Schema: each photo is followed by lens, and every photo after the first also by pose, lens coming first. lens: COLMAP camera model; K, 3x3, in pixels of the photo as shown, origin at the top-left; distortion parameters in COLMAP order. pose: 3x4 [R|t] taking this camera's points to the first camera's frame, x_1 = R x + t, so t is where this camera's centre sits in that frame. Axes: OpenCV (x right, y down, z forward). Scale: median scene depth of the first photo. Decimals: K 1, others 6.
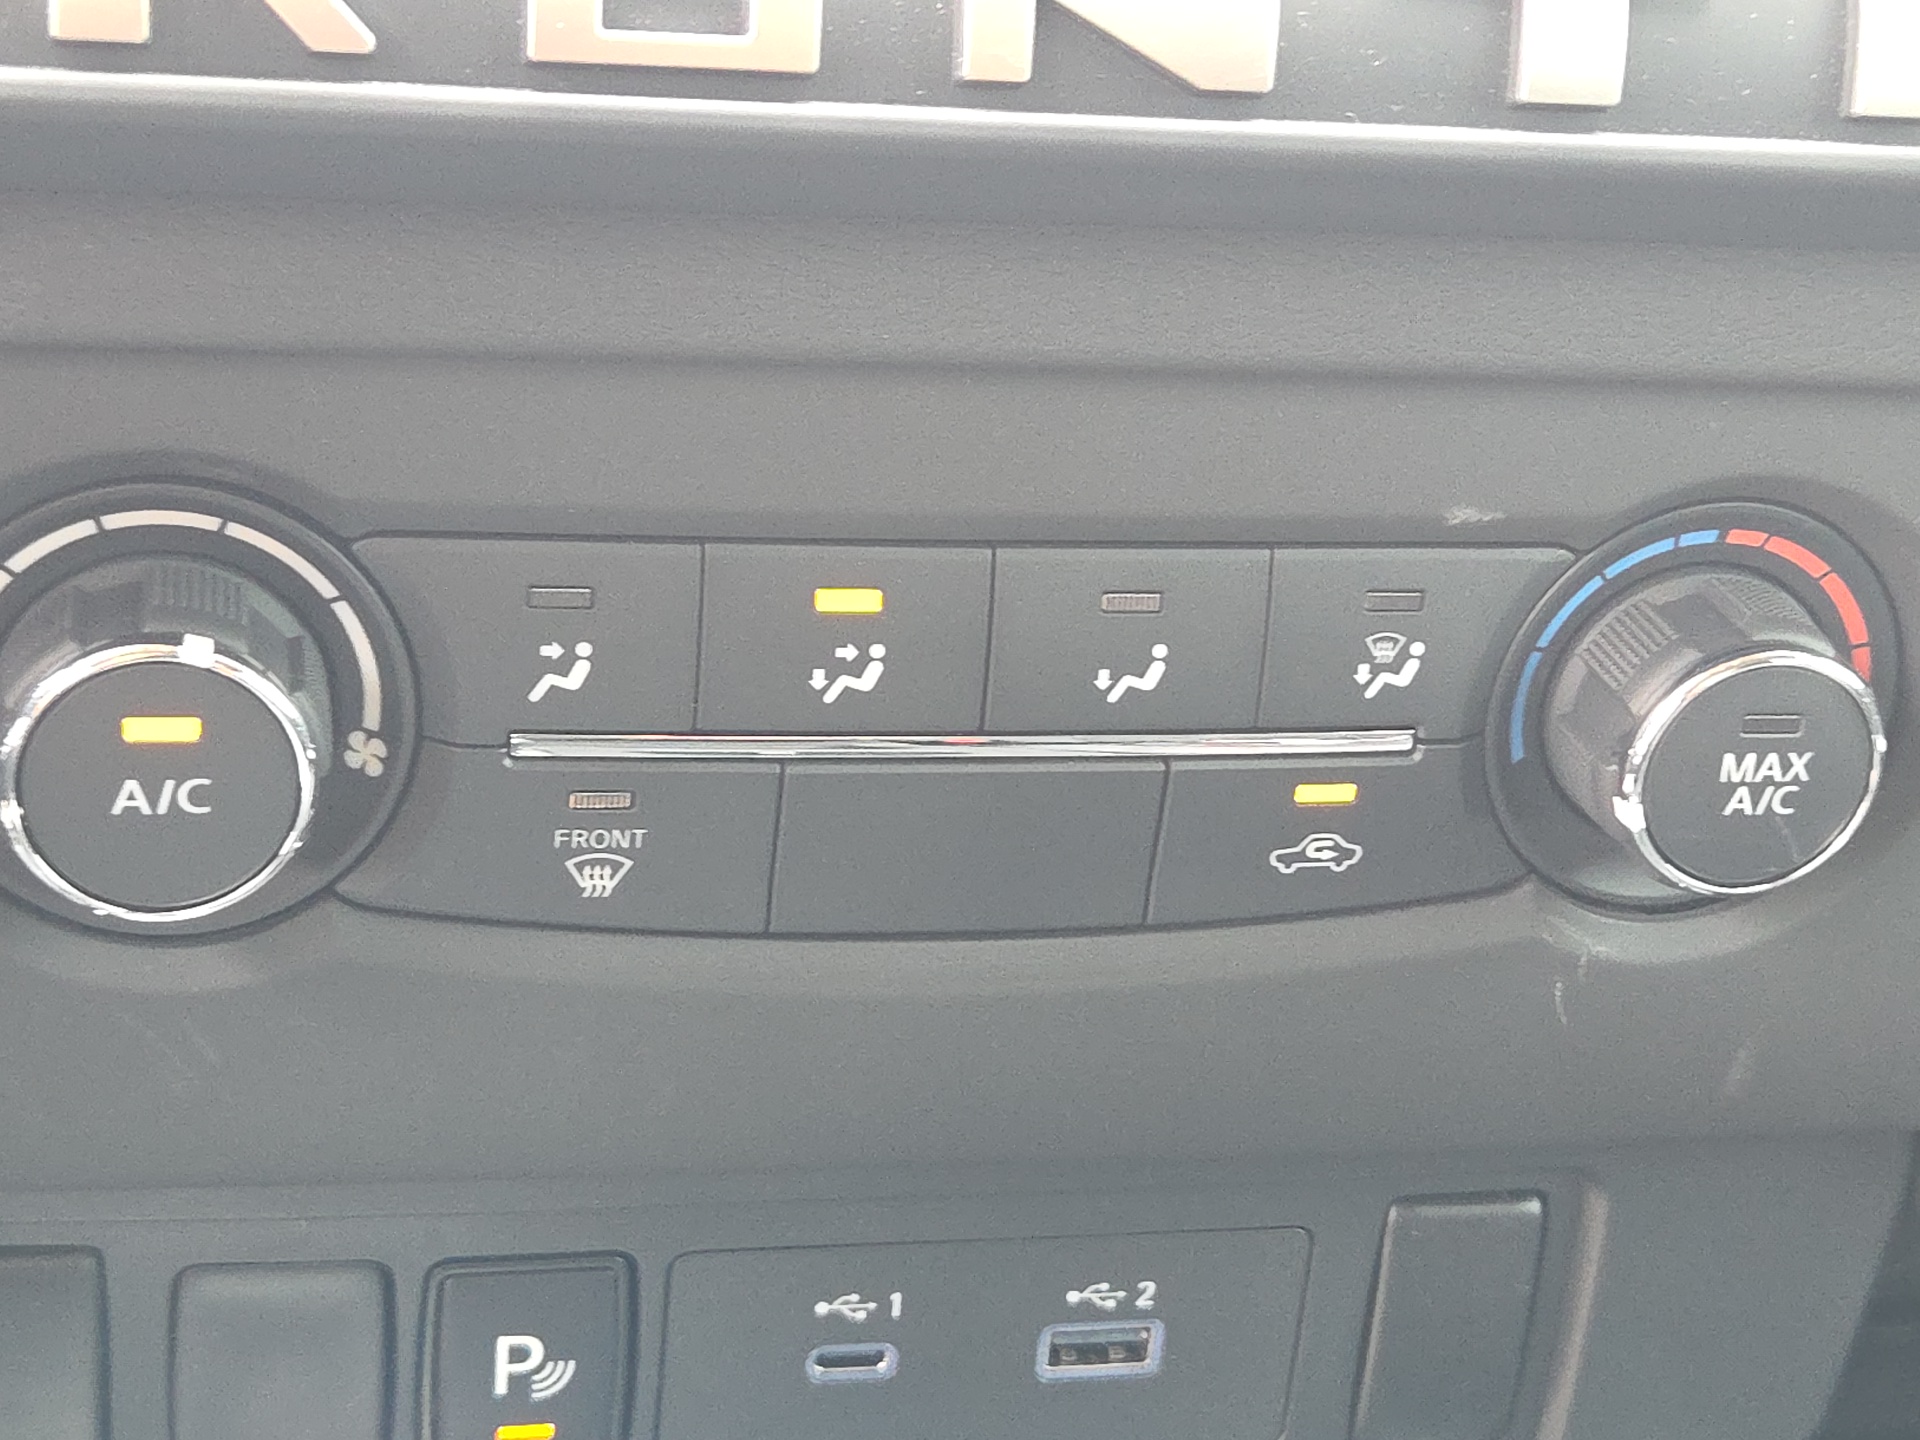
lens RADIAL K [[3336.3, 0, 960.0], [0, 3336.3, 720.0], [0, 0, 1]] dist [0.111419, -0.022080]
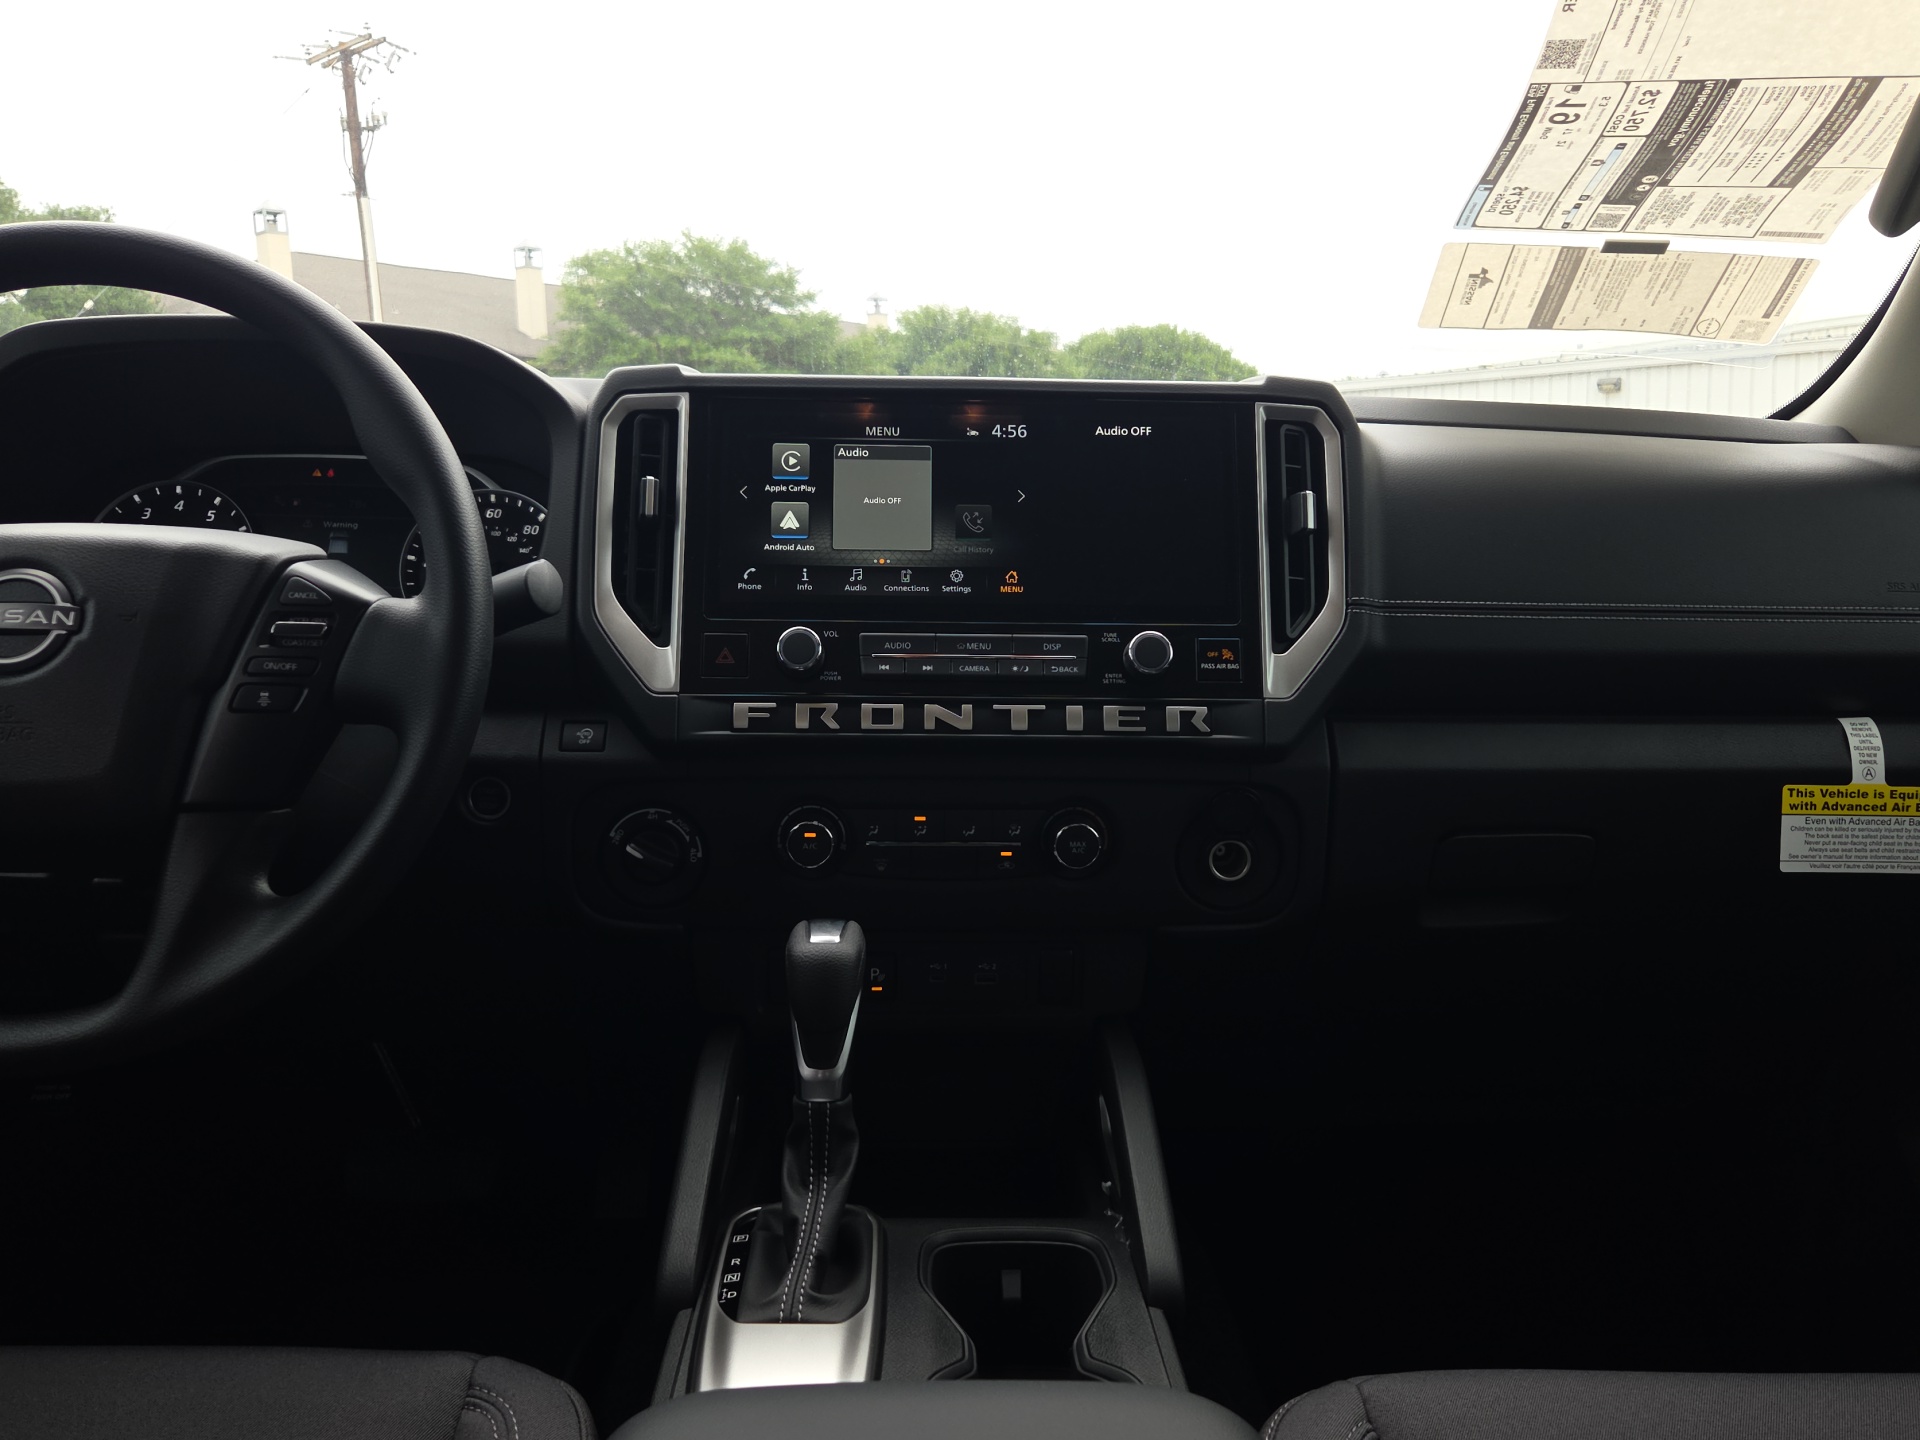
lens RADIAL K [[1562.2, 0, 968.5], [0, 1562.2, 706.6], [0, 0, 1]] dist [0.076004, -0.067148]
pose [[0.983880, -0.056779, -0.169576, 0.536869], [0.004029, 0.955055, -0.296402, 0.601101], [0.178784, 0.290941, 0.939888, -1.690144]]
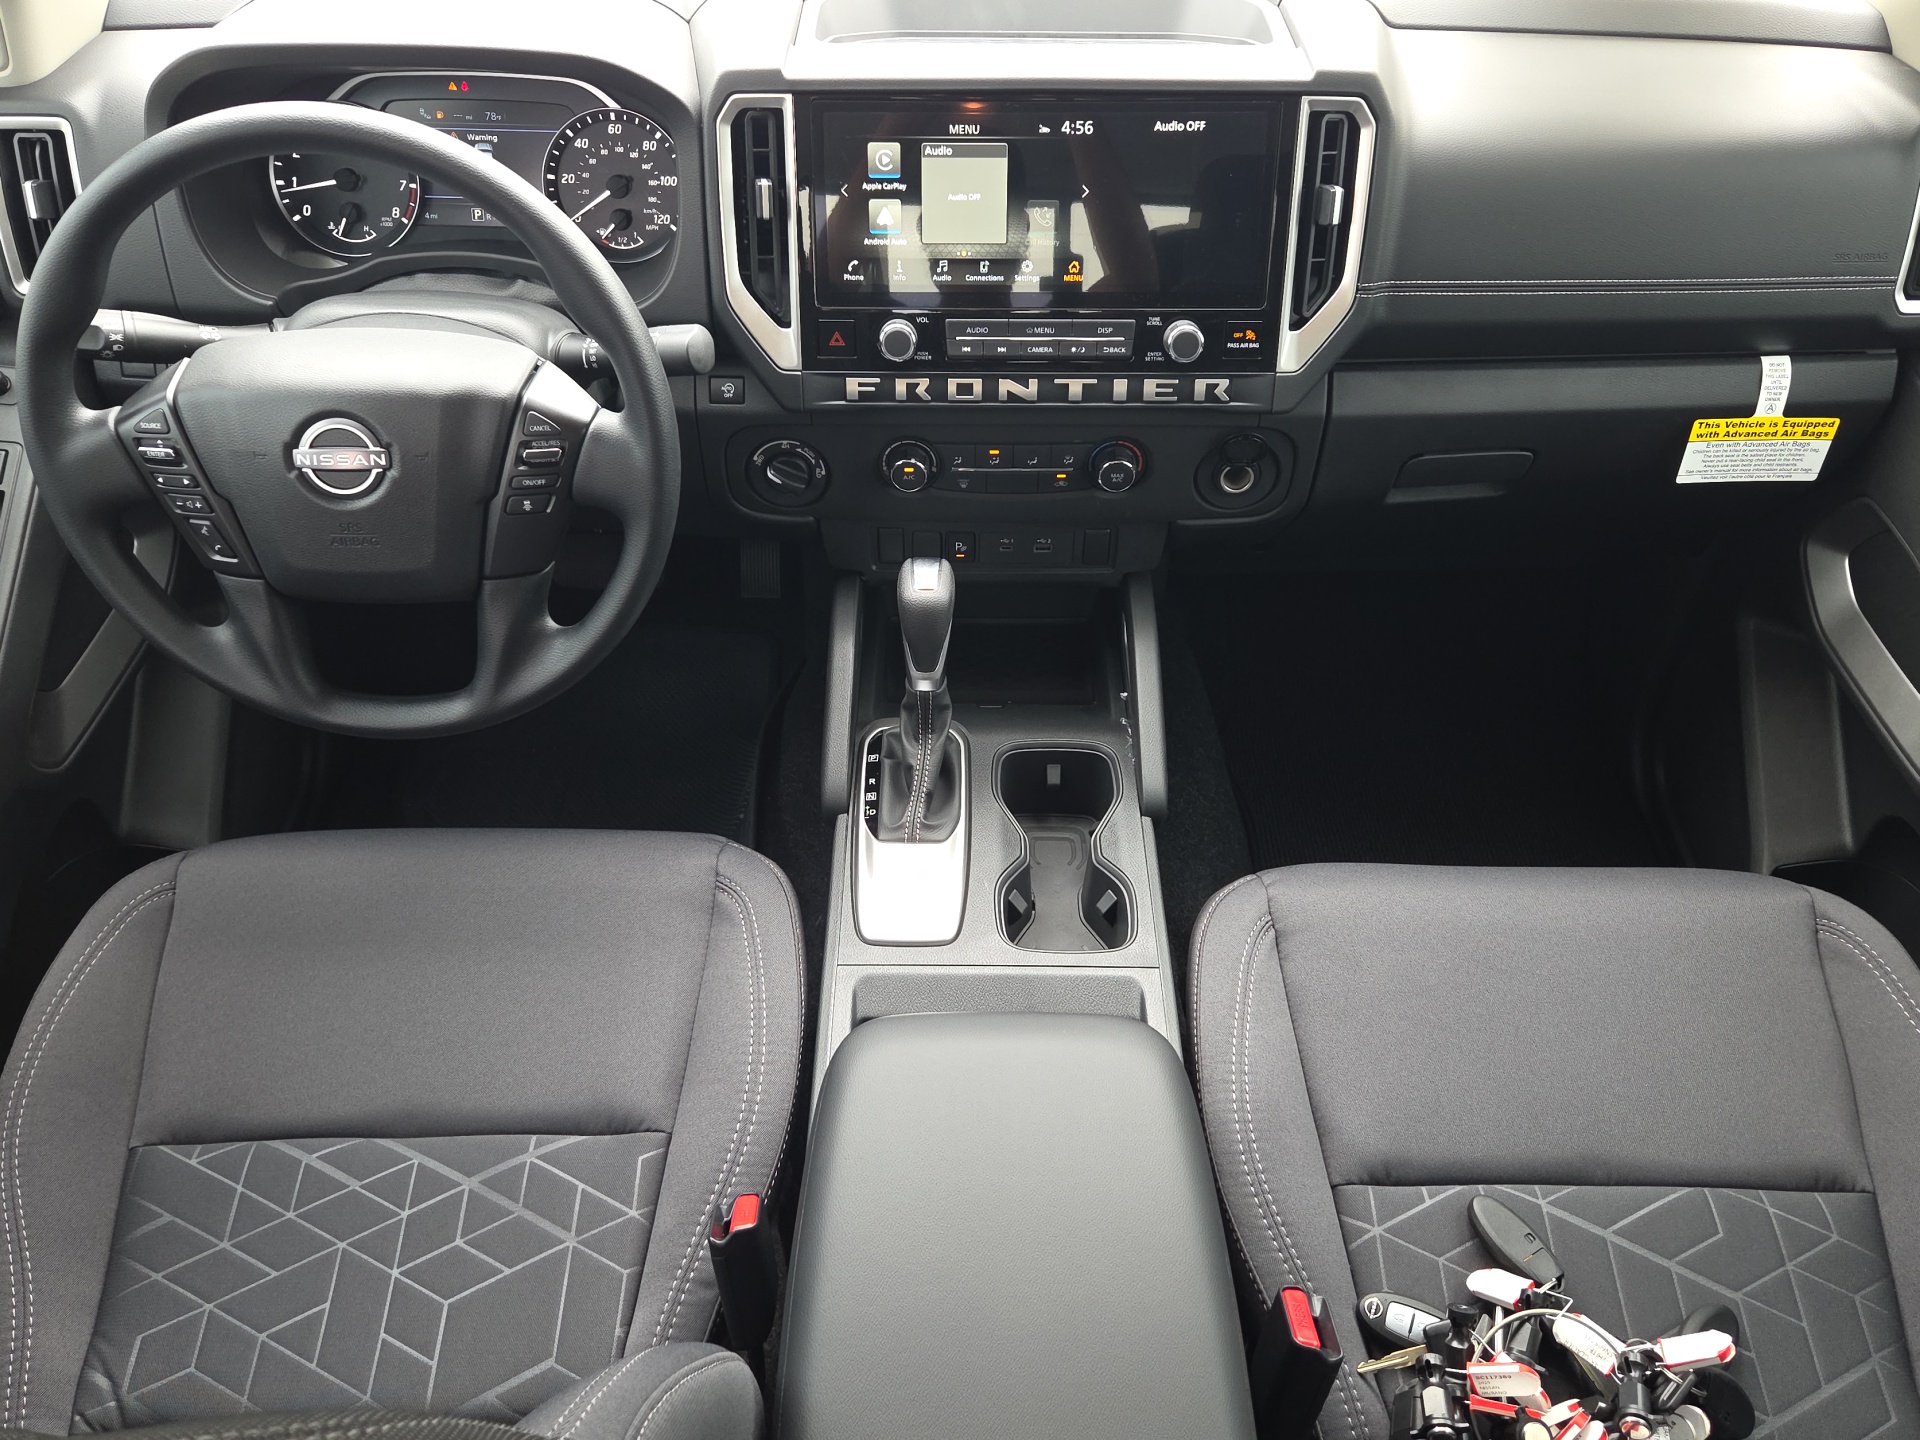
lens RADIAL K [[1562.2, 0, 968.5], [0, 1562.2, 706.6], [0, 0, 1]] dist [0.076004, -0.067148]
pose [[0.976605, 0.068910, -0.203700, 0.672996], [-0.006652, 0.956492, 0.291682, -0.516993], [0.214937, -0.283503, 0.934574, -2.519903]]
